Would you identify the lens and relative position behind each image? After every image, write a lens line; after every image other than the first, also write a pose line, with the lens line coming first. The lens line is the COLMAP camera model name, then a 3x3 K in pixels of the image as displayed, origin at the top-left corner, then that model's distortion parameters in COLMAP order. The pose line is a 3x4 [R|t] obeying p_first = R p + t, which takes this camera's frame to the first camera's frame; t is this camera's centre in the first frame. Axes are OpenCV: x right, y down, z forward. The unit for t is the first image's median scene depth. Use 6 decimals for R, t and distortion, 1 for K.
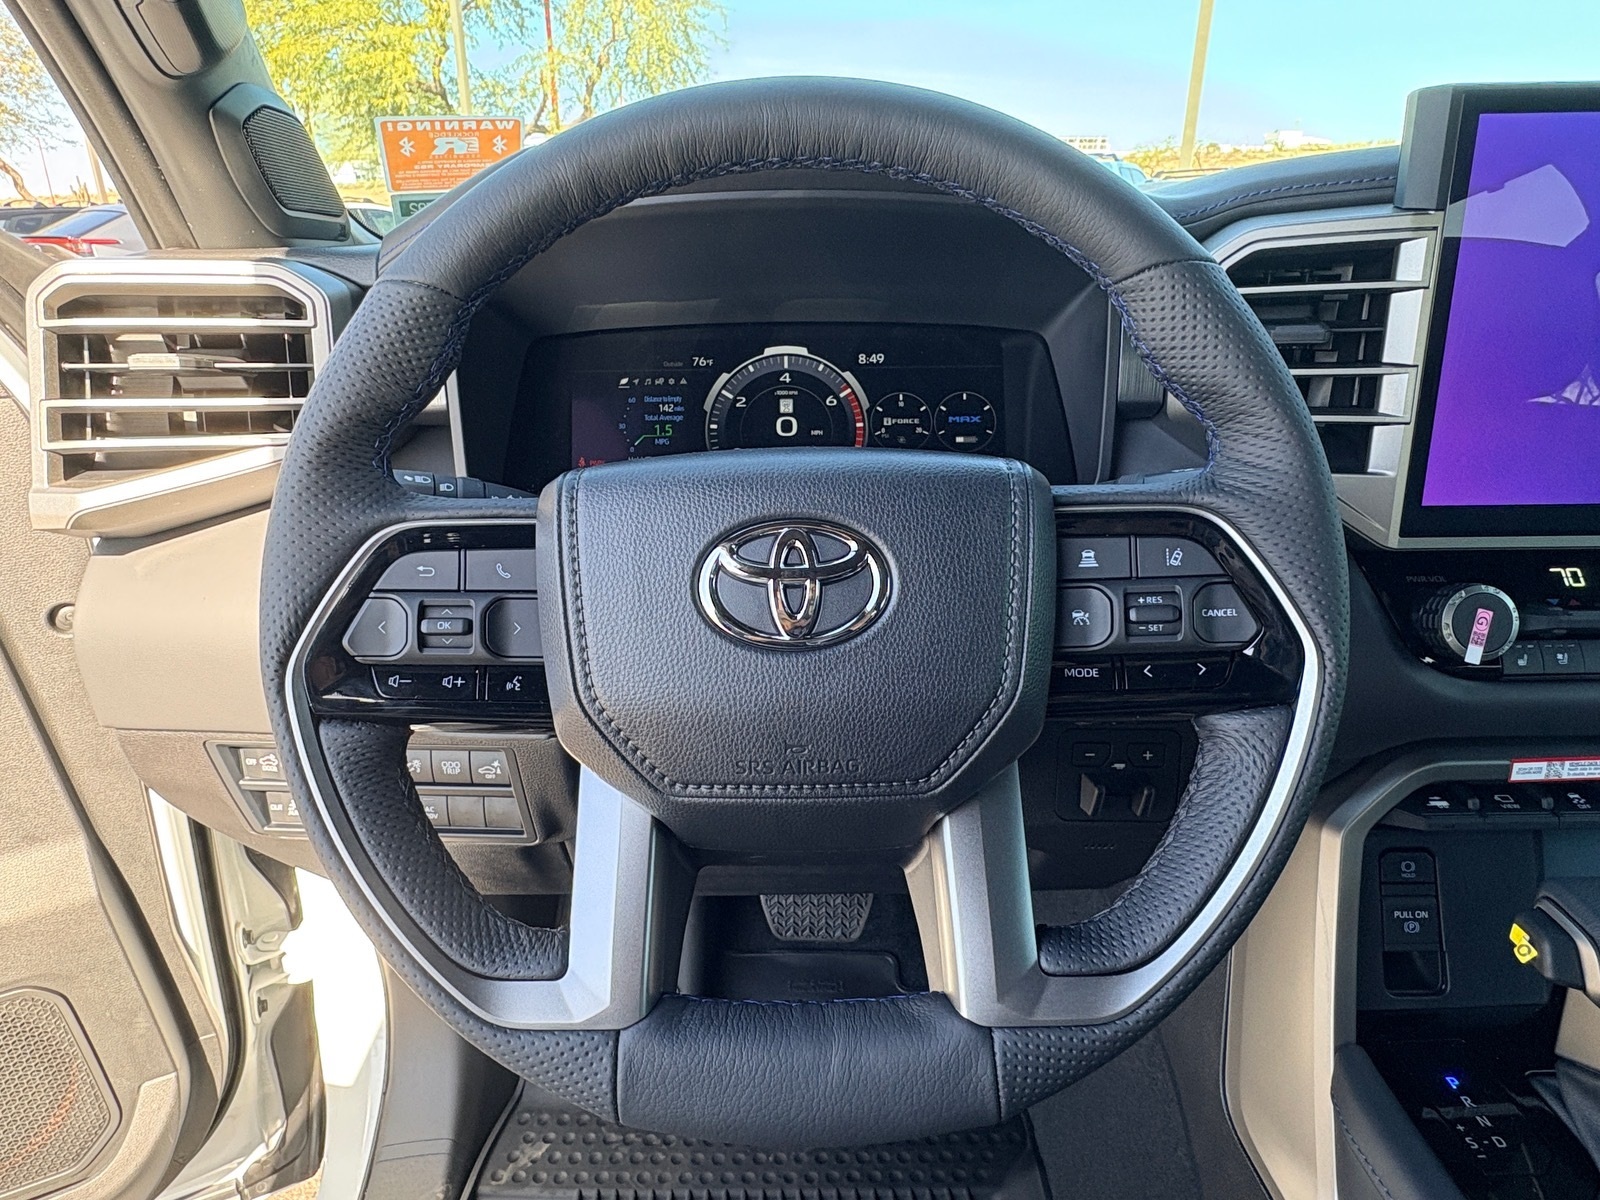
lens RADIAL K [[927.2, 0, 800.0], [0, 927.2, 600.0], [0, 0, 1]] dist [0.031266, -0.037424]
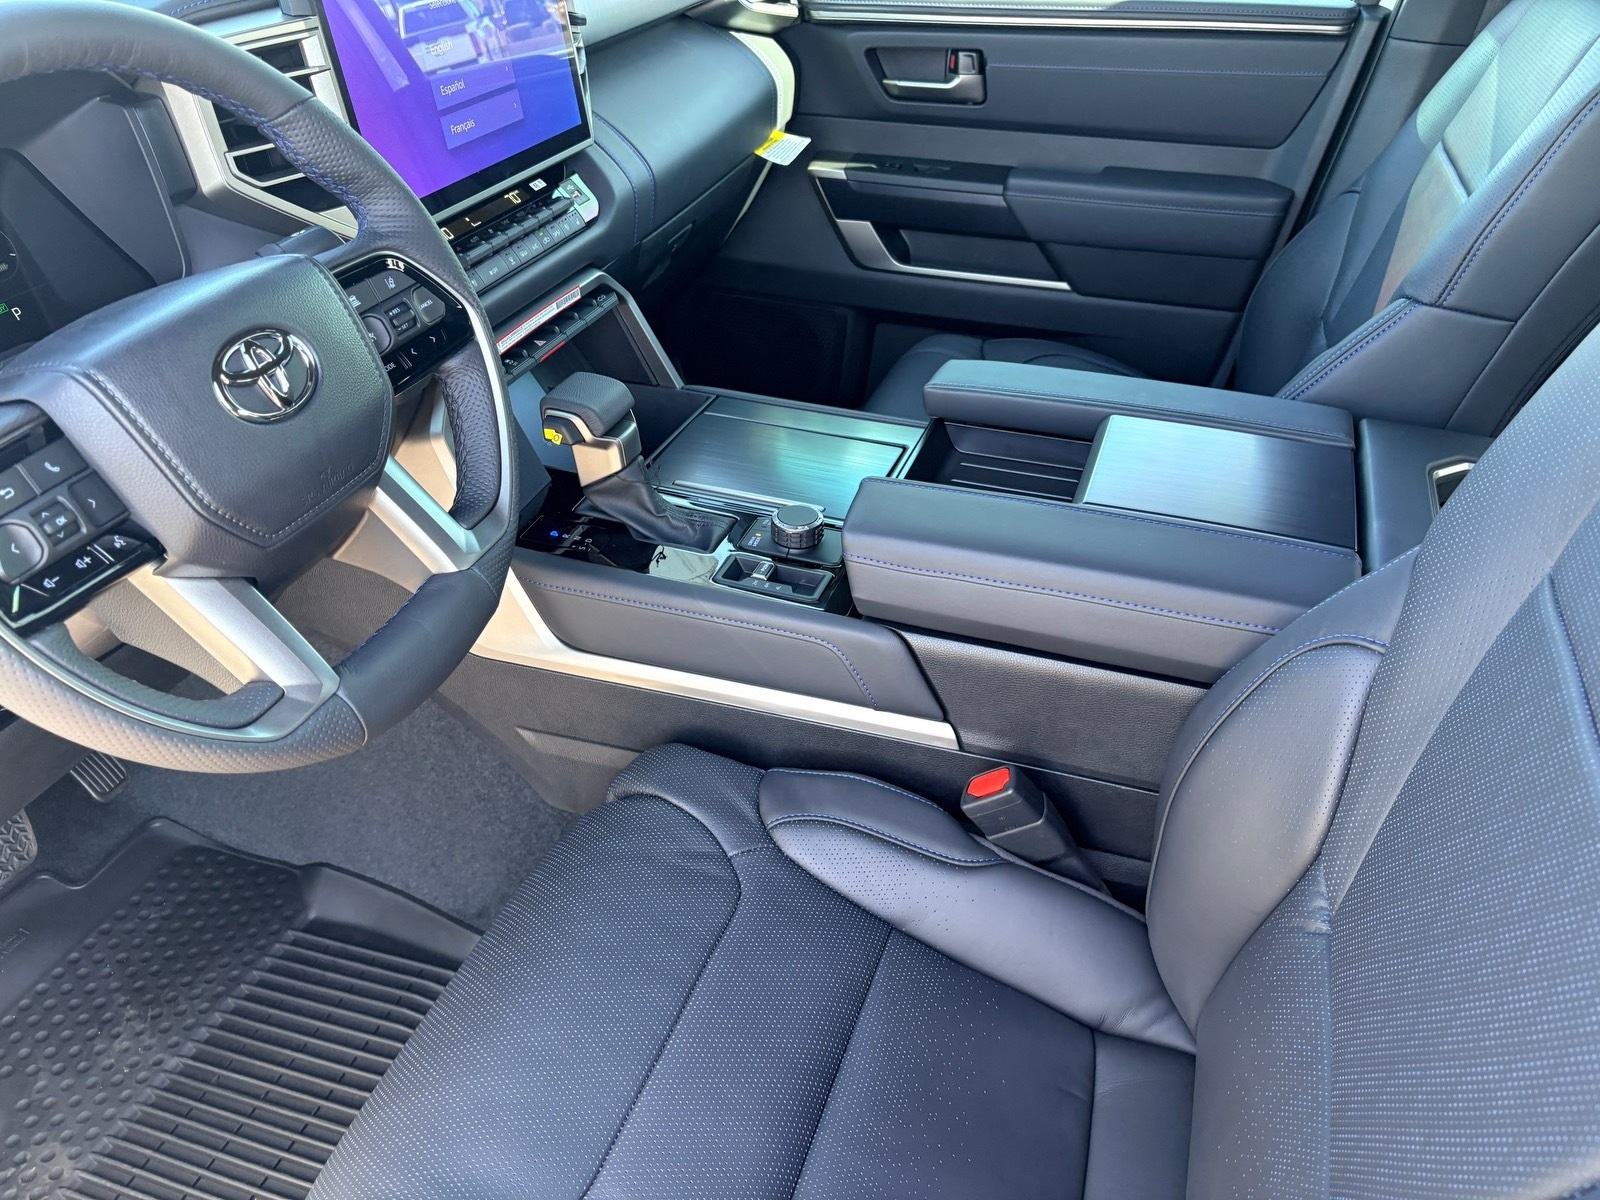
lens RADIAL K [[1222.4, 0, 806.4], [0, 1222.4, 601.4], [0, 0, 1]] dist [0.026976, -0.047239]
pose [[0.317150, -0.517575, 0.794690, -0.774760], [0.331298, 0.845621, 0.418529, -0.130348], [-0.888627, 0.130543, 0.439660, -0.304704]]
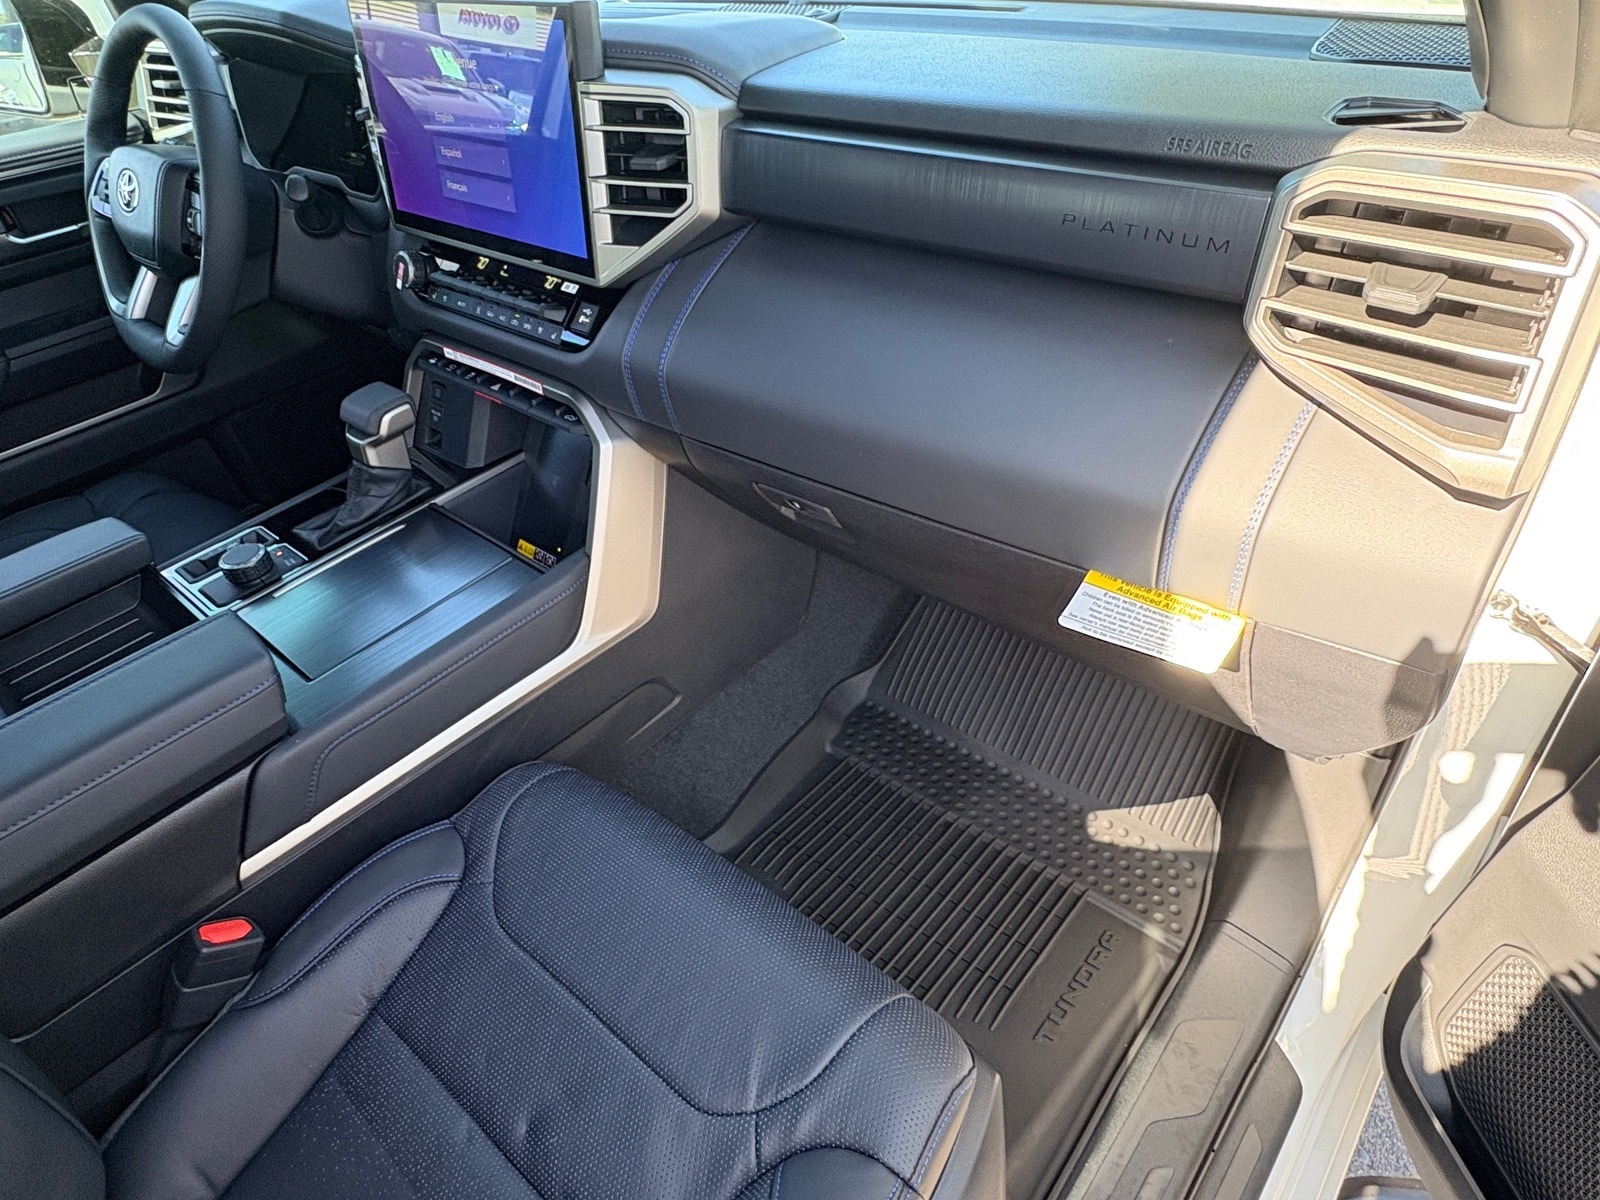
lens RADIAL K [[927.2, 0, 800.0], [0, 927.2, 600.0], [0, 0, 1]] dist [0.031266, -0.037424]
pose [[0.758141, 0.370159, -0.536847, 2.297198], [-0.171840, 0.907579, 0.383107, -0.201260], [0.629041, -0.198197, 0.751681, -0.148520]]
